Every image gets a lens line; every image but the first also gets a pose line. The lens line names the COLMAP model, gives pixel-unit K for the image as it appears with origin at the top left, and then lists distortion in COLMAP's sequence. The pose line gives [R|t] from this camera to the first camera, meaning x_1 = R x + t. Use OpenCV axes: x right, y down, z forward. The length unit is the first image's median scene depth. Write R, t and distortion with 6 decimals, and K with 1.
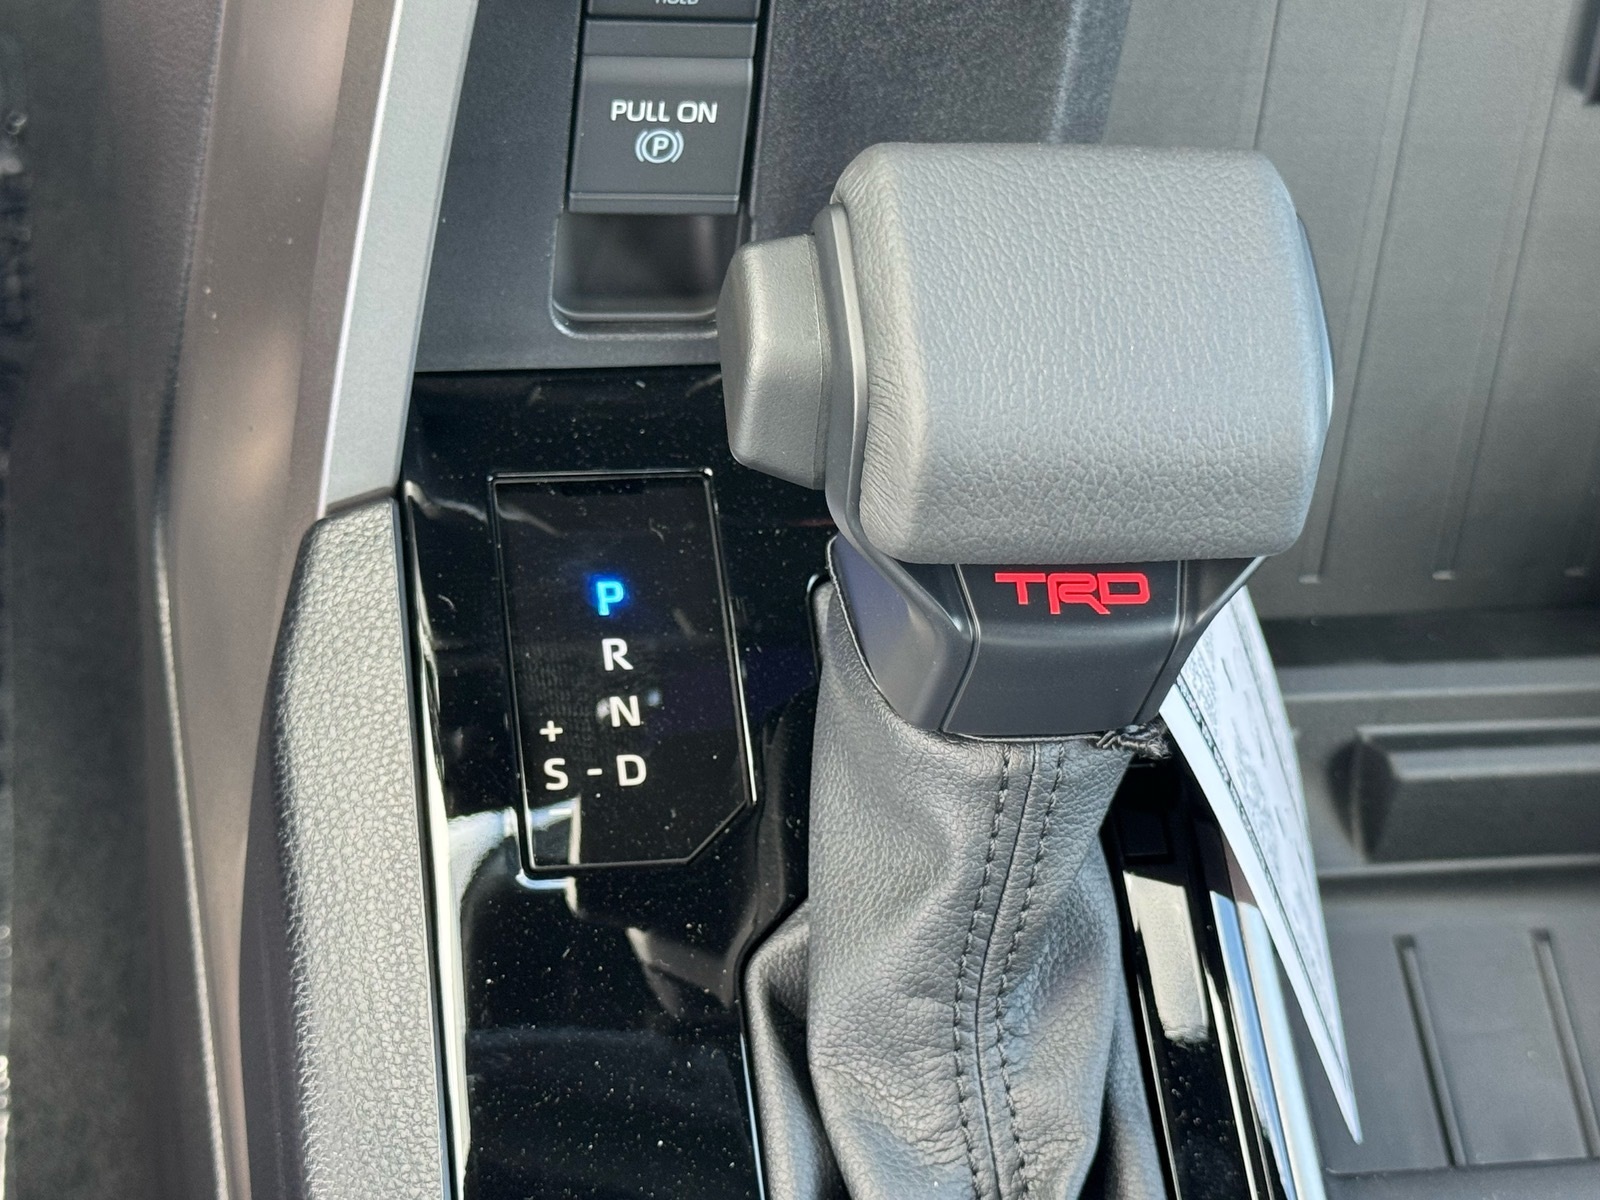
lens RADIAL K [[3040.5, 0, 800.0], [0, 3040.5, 600.0], [0, 0, 1]] dist [0.016195, 0.031933]
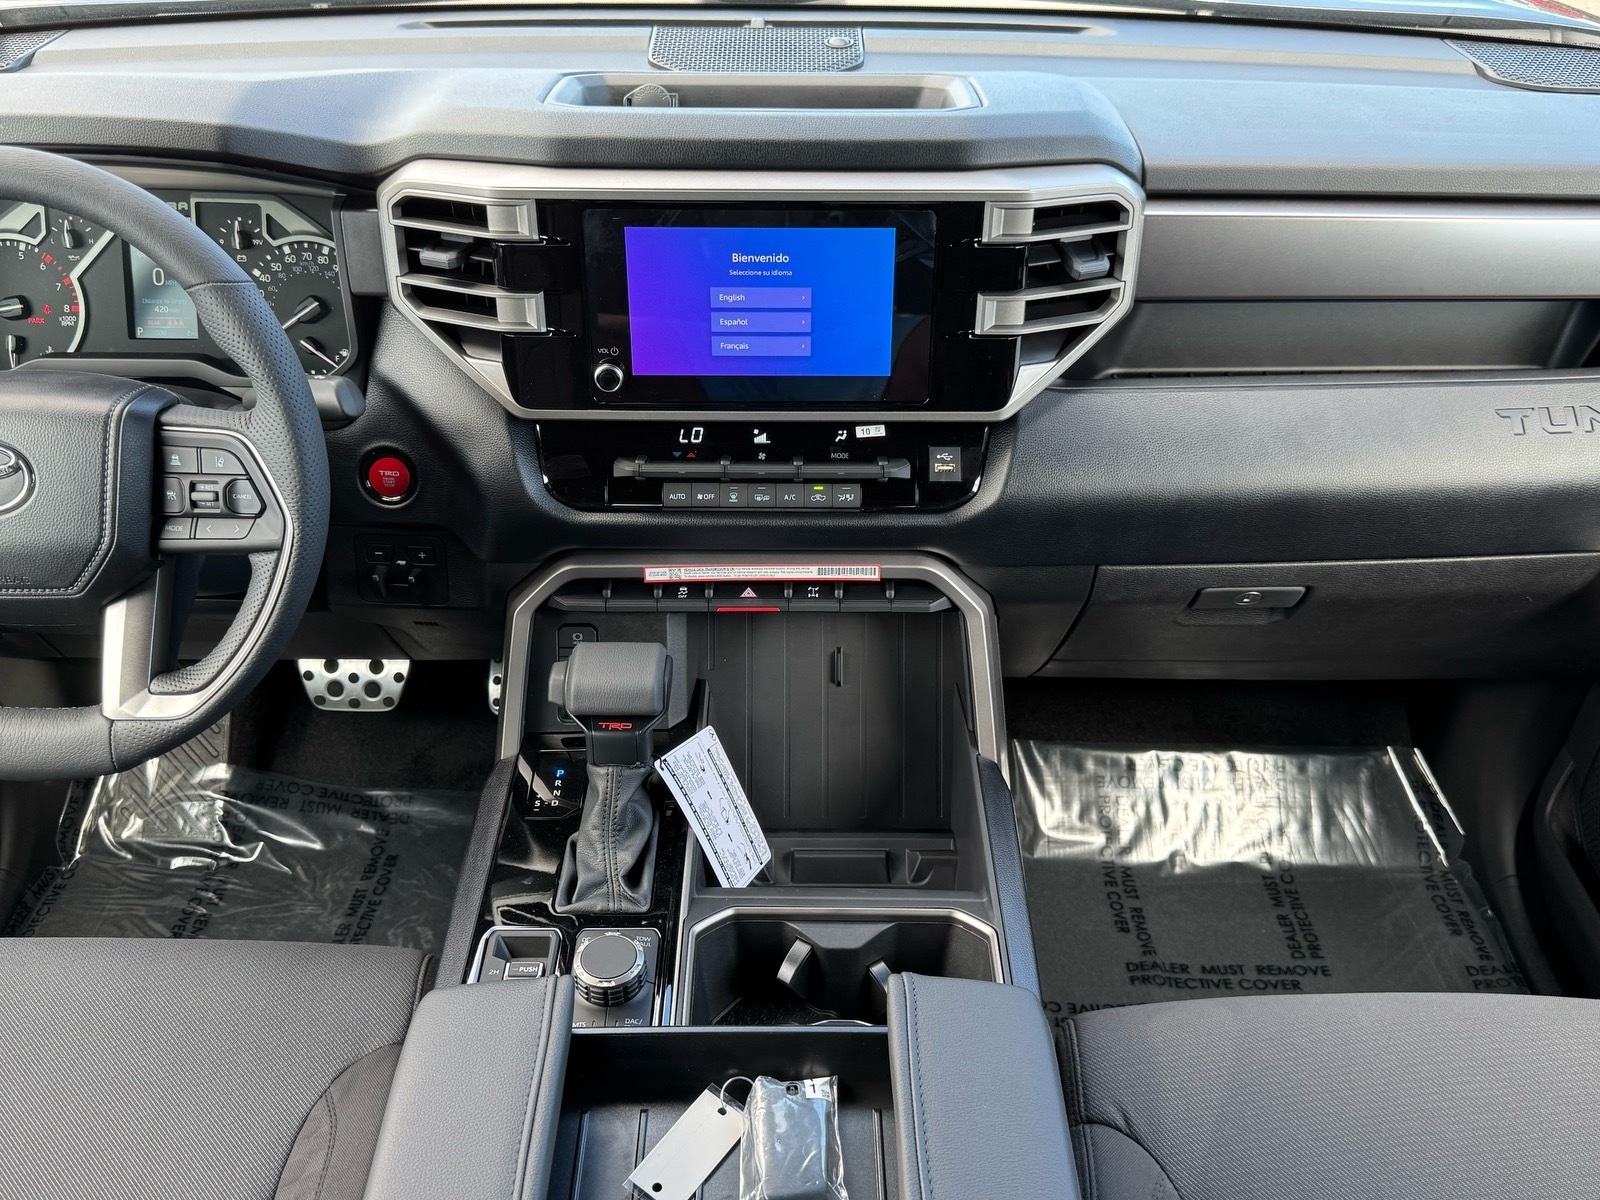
lens RADIAL K [[1492.6, 0, 792.7], [0, 1492.6, 609.3], [0, 0, 1]] dist [0.183126, -0.396868]
pose [[0.973630, -0.078170, -0.214322, 0.806862], [-0.026472, 0.894403, -0.446478, 0.804080], [0.226592, 0.440378, 0.868748, -0.989231]]
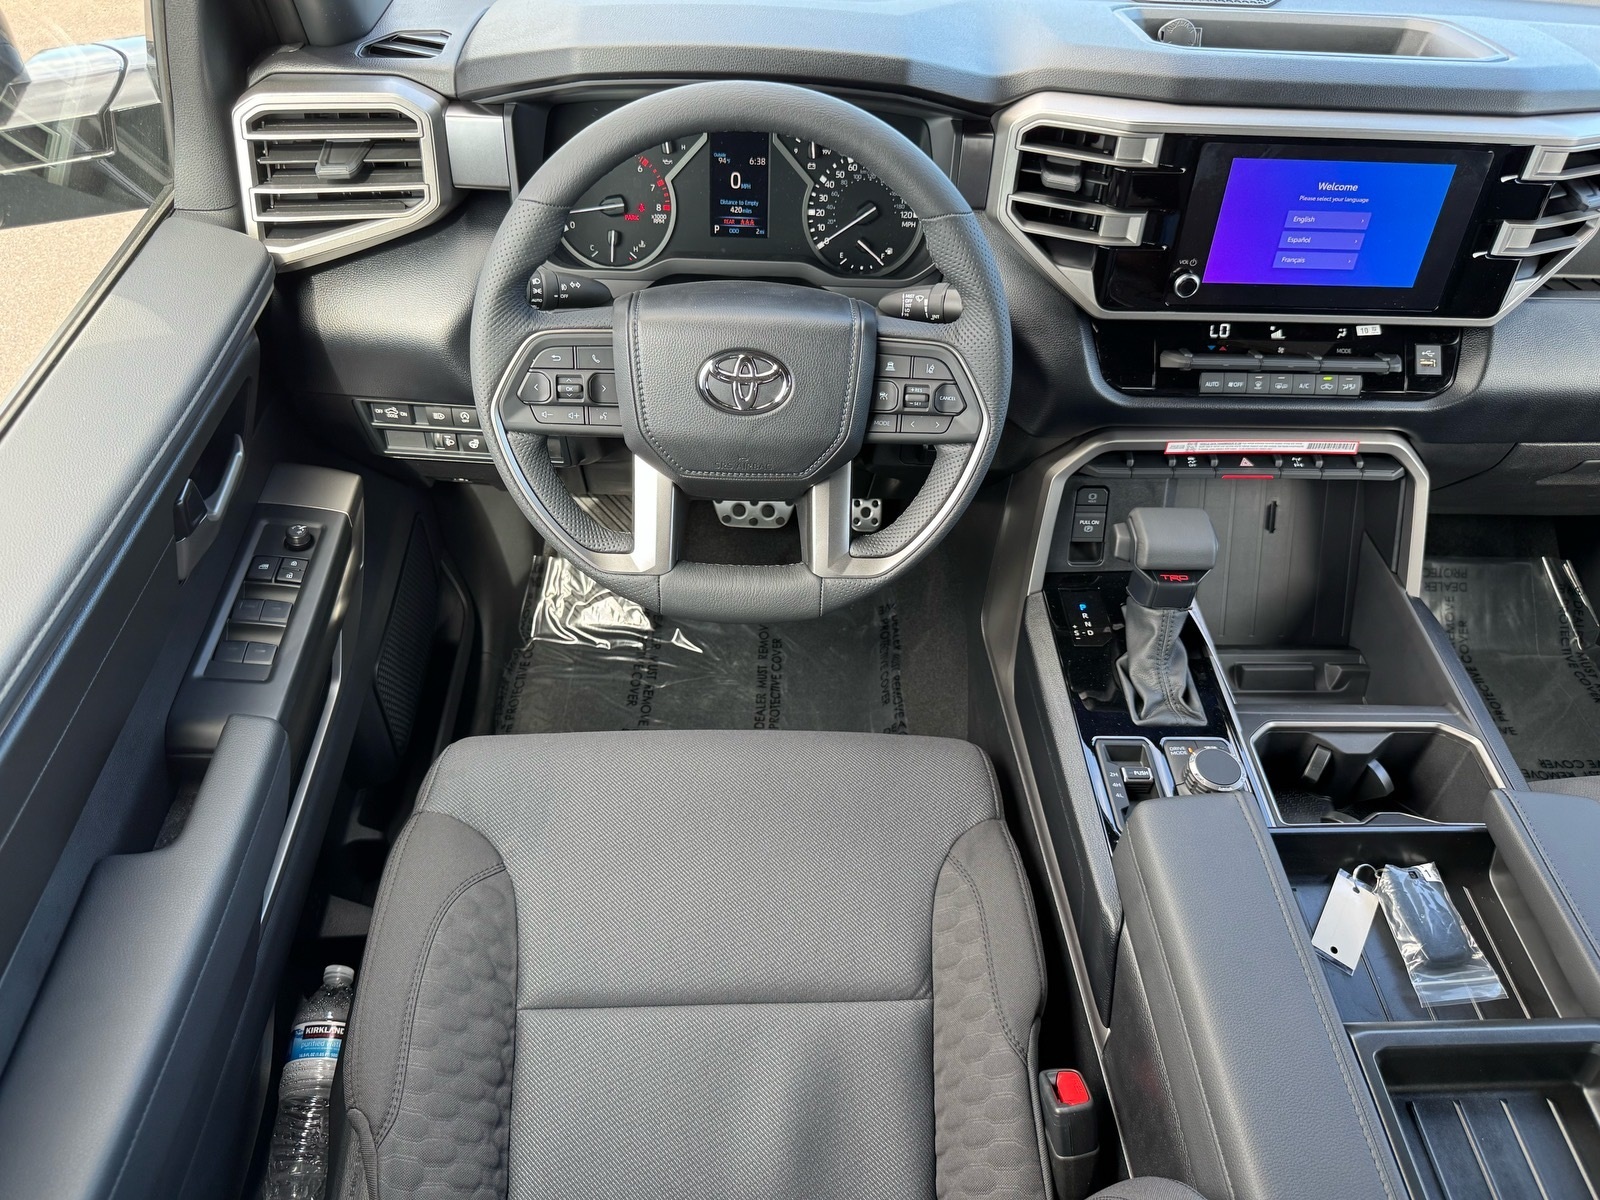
lens RADIAL K [[1170.6, 0, 795.7], [0, 1170.6, 592.2], [0, 0, 1]] dist [0.105545, -0.175953]
pose [[0.984920, -0.036689, -0.169073, -0.228295], [-0.013456, 0.958050, -0.286284, 0.632070], [0.172484, 0.284242, 0.943110, -1.188112]]
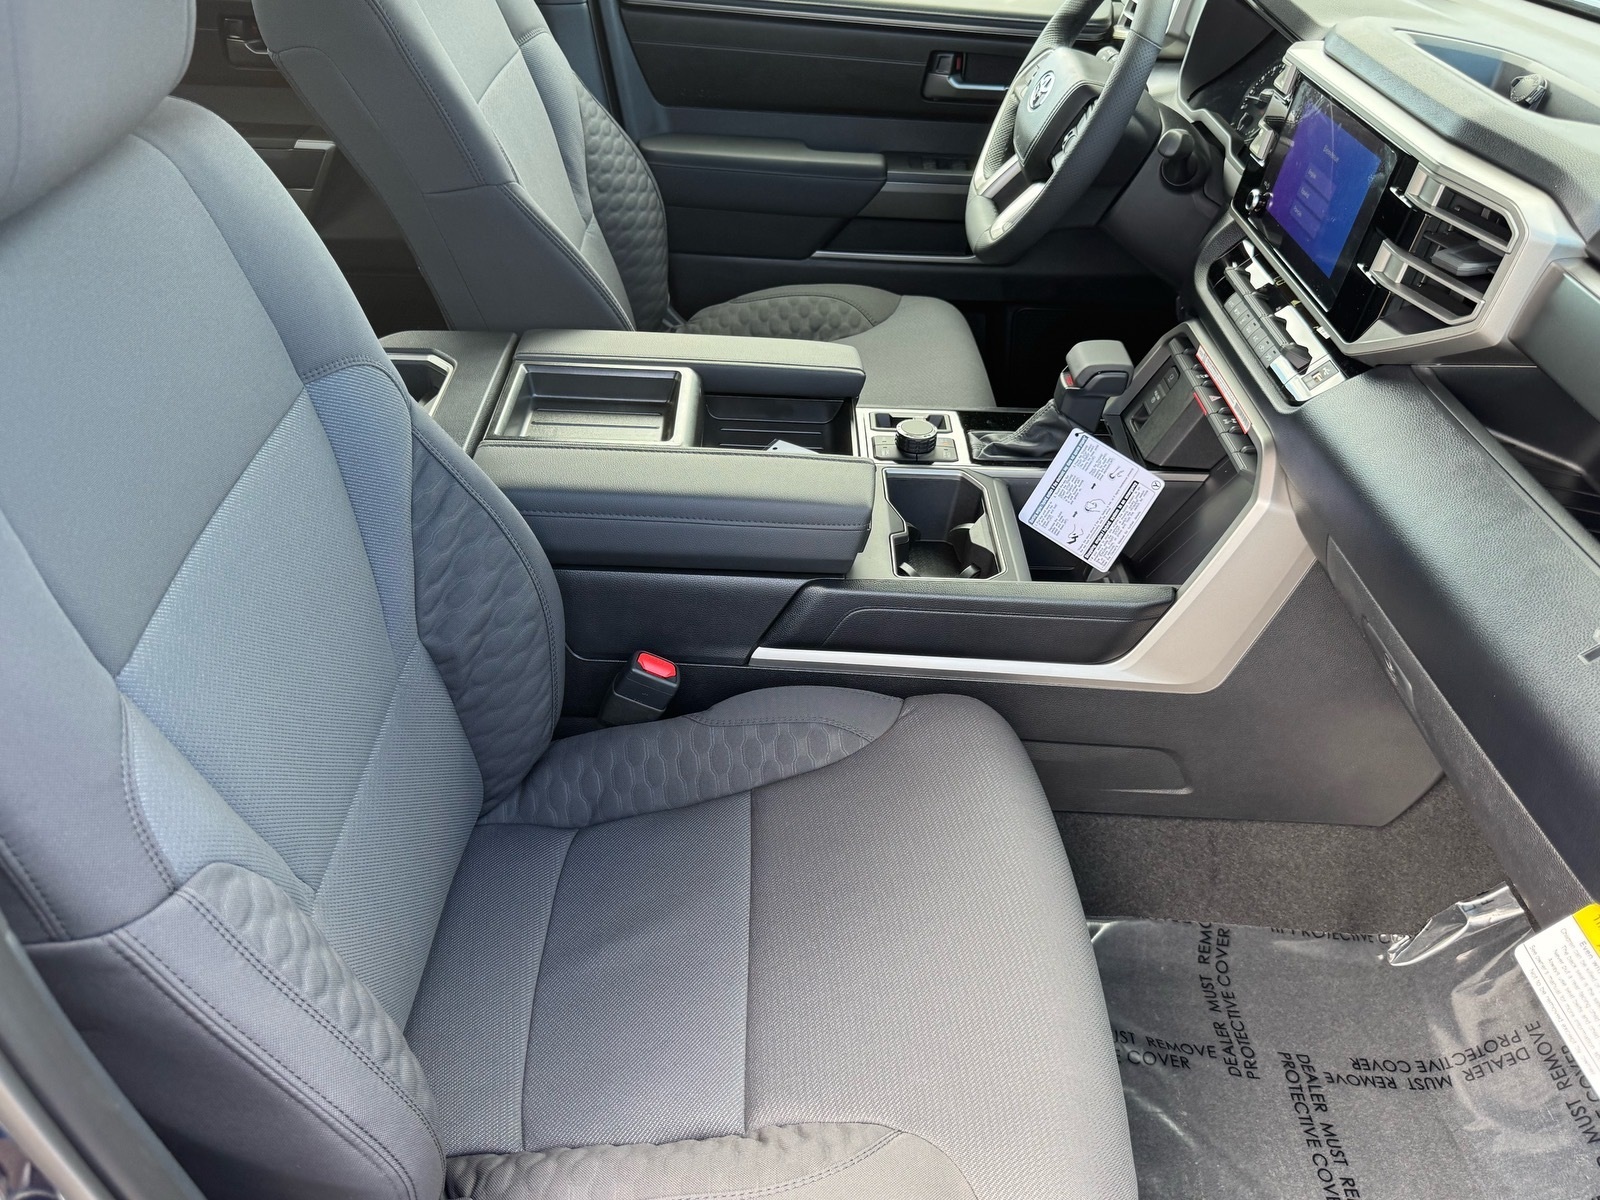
lens RADIAL K [[1279.3, 0, 800.0], [0, 1279.3, 600.0], [0, 0, 1]] dist [0.101995, -0.164405]
pose [[-0.115829, 0.405649, -0.906660, 2.922372], [-0.900749, 0.341800, 0.267998, -0.064730], [0.418610, 0.847716, 0.325797, 0.142206]]
